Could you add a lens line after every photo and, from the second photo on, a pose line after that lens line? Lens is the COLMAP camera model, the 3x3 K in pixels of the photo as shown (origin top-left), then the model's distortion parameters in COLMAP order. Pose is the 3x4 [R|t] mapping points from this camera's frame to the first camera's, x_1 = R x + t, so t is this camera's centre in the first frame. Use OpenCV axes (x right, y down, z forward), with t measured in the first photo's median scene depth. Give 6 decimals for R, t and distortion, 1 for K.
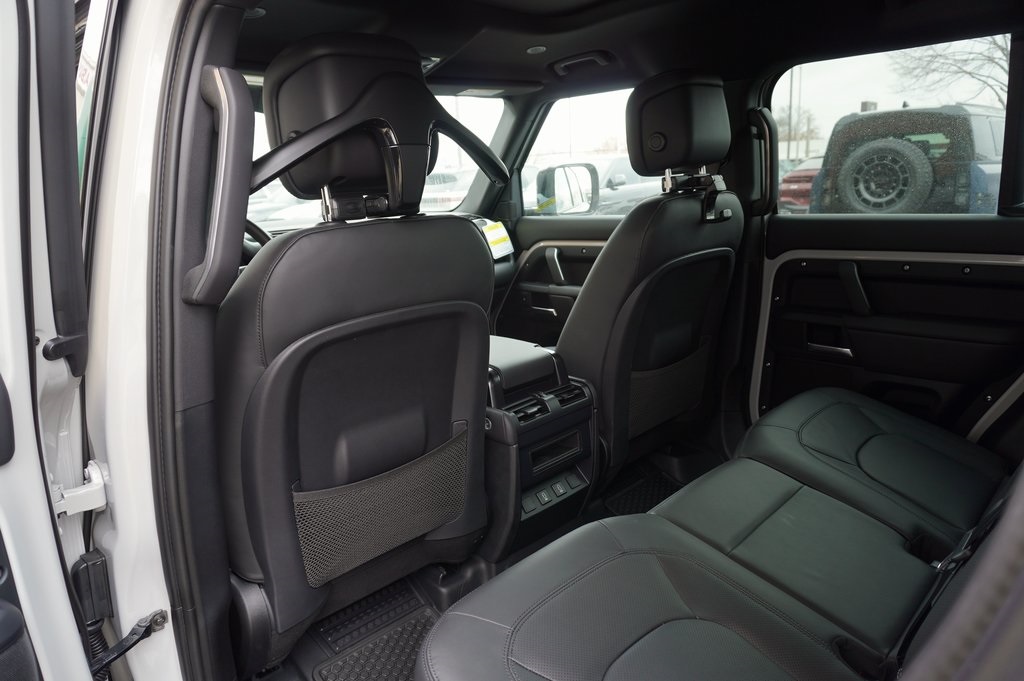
lens RADIAL K [[685.7, 0, 510.8], [0, 685.7, 341.2], [0, 0, 1]] dist [-0.035574, 0.028526]
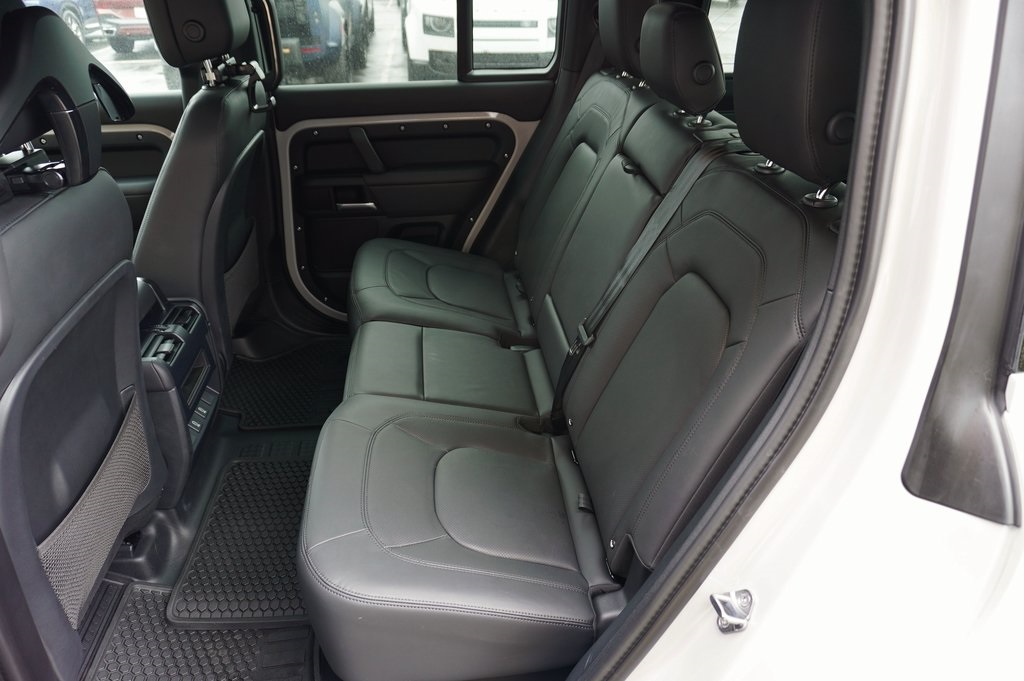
lens RADIAL K [[685.7, 0, 513.5], [0, 685.7, 341.5], [0, 0, 1]] dist [-0.035574, 0.028526]
pose [[0.619667, -0.350534, 0.702238, -0.305927], [0.158446, 0.932174, 0.325495, -0.126385], [-0.768705, -0.090432, 0.633178, 0.039336]]
